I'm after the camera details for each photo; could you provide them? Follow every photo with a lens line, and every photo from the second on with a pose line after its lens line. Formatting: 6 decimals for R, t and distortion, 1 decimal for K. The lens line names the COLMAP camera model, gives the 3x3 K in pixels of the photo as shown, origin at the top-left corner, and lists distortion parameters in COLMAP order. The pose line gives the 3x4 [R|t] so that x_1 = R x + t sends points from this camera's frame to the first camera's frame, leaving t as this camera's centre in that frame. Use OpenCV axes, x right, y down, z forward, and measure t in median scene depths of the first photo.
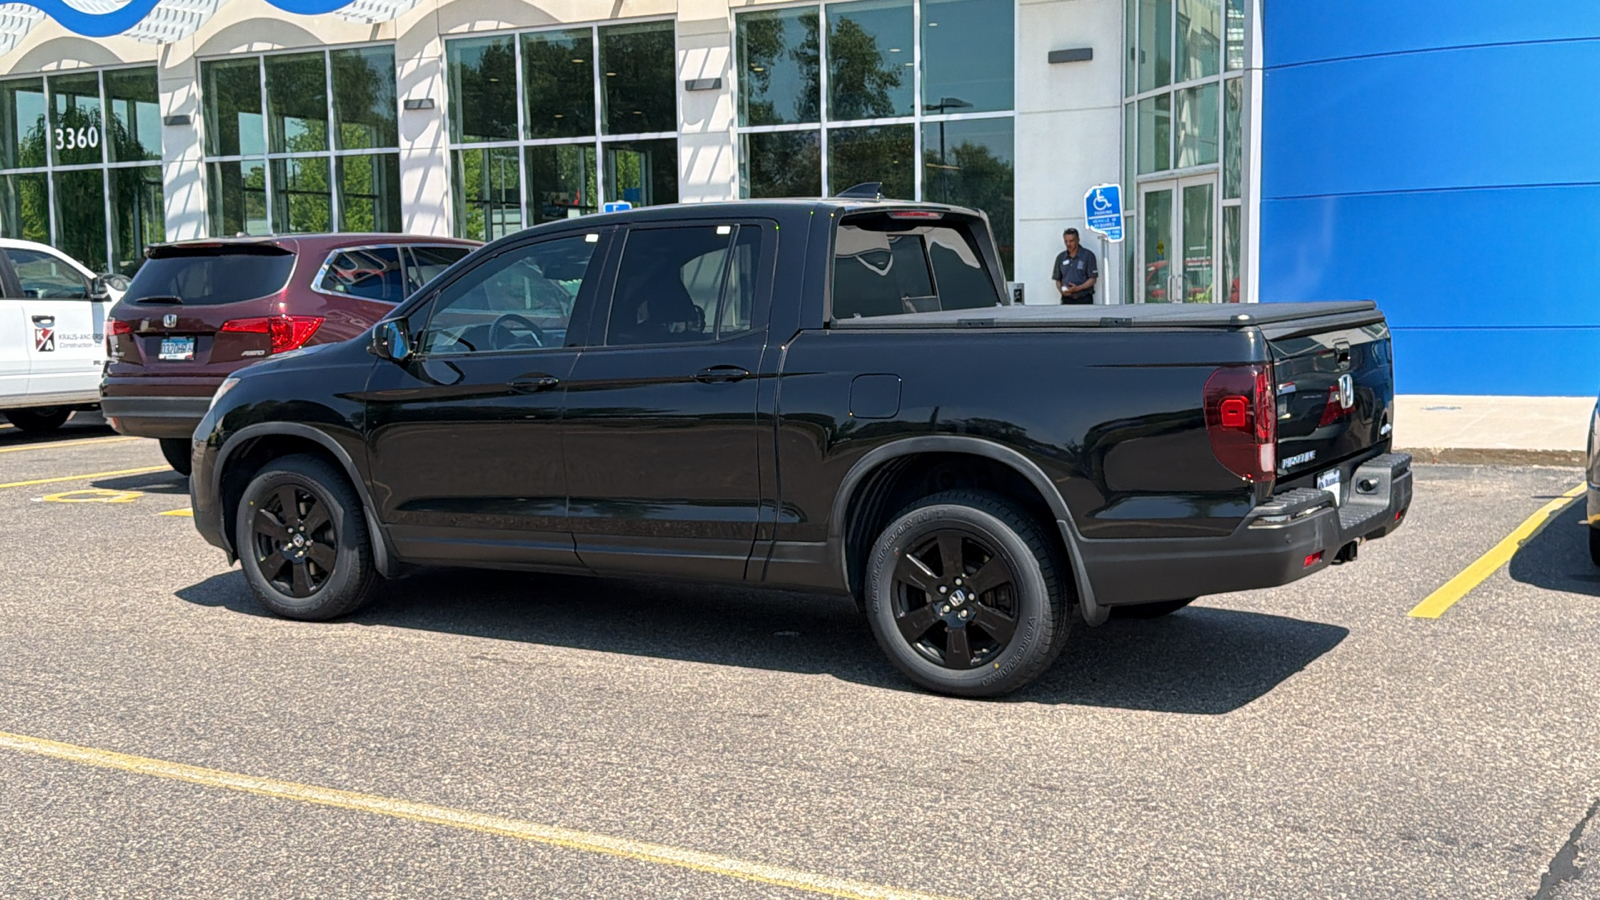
lens RADIAL K [[1872.4, 0, 800.0], [0, 1872.4, 450.0], [0, 0, 1]] dist [0.186605, -0.440121]
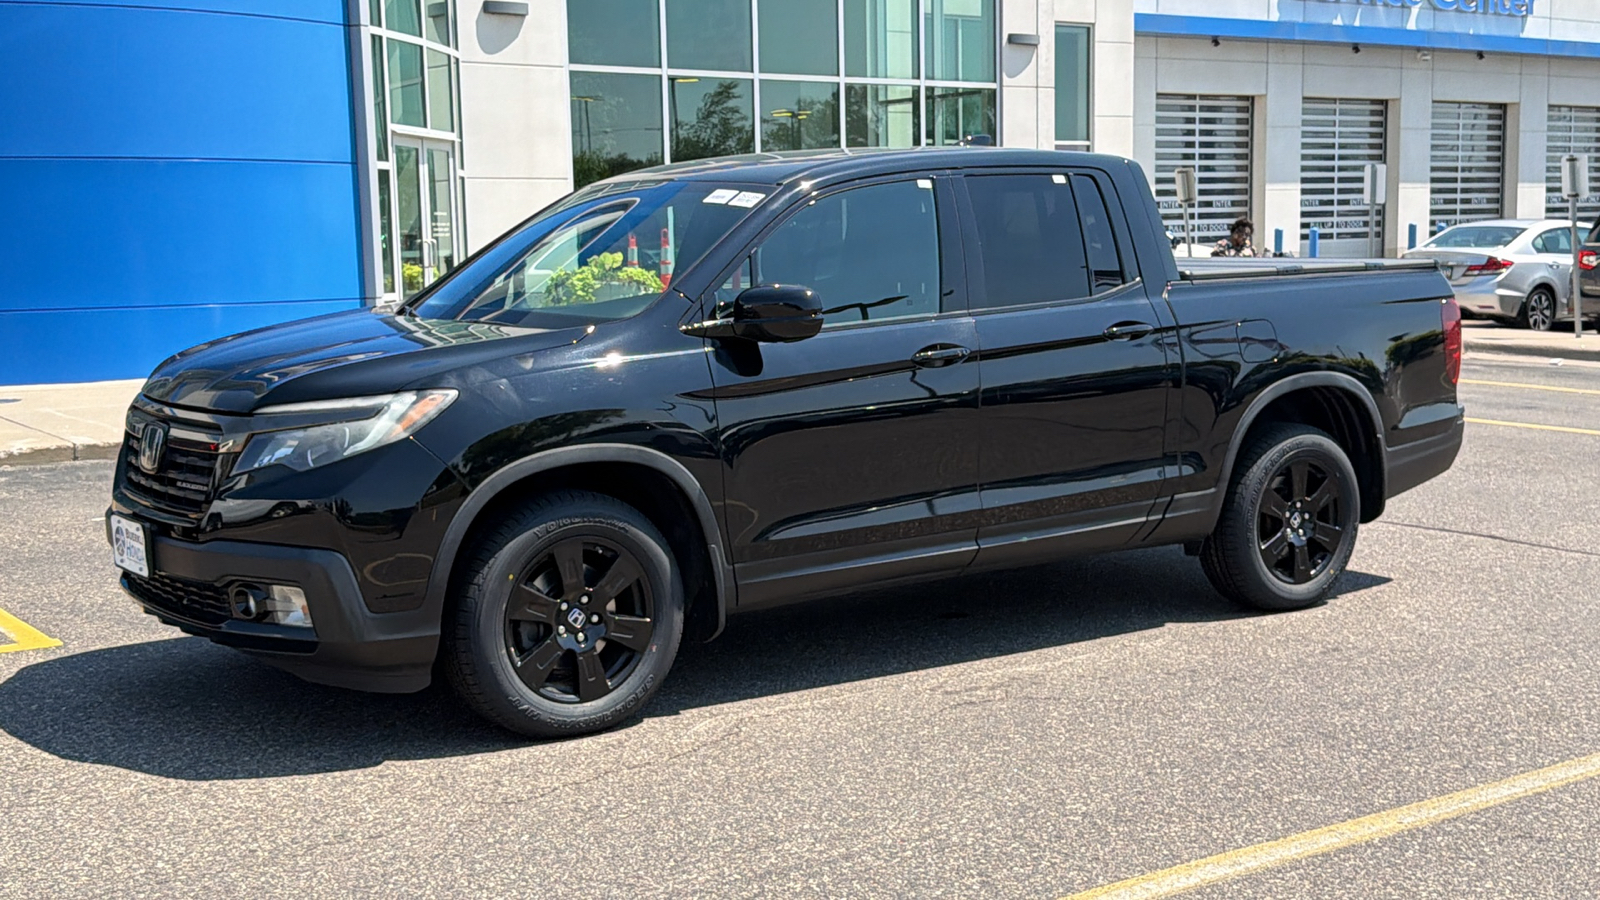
lens RADIAL K [[1941.1, 0, 814.0], [0, 1941.1, 450.4], [0, 0, 1]] dist [0.198319, -0.492661]
pose [[0.394458, -0.093809, 0.914113, -1.007007], [0.092687, 0.993764, 0.061987, -0.055501], [-0.914227, 0.060275, 0.400693, 0.742403]]
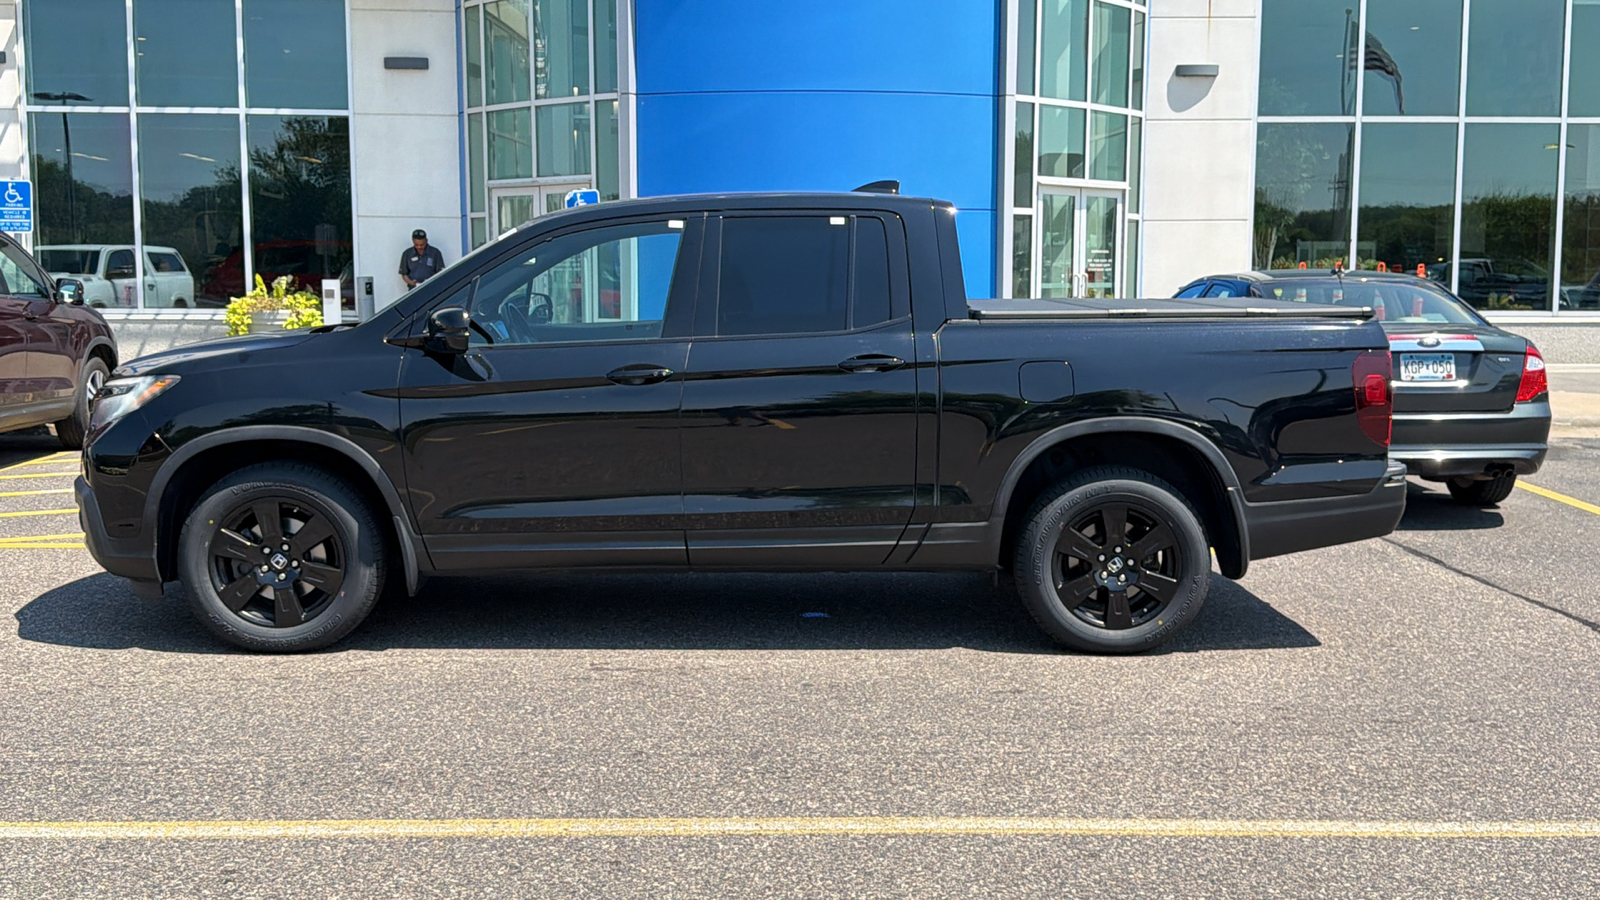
lens RADIAL K [[1645.7, 0, 800.0], [0, 1645.7, 450.0], [0, 0, 1]] dist [0.194753, -0.461503]
pose [[0.842978, -0.039289, 0.536512, -0.549207], [0.032532, 0.999227, 0.022060, -0.014318], [-0.536964, -0.001142, 0.843604, 0.264249]]
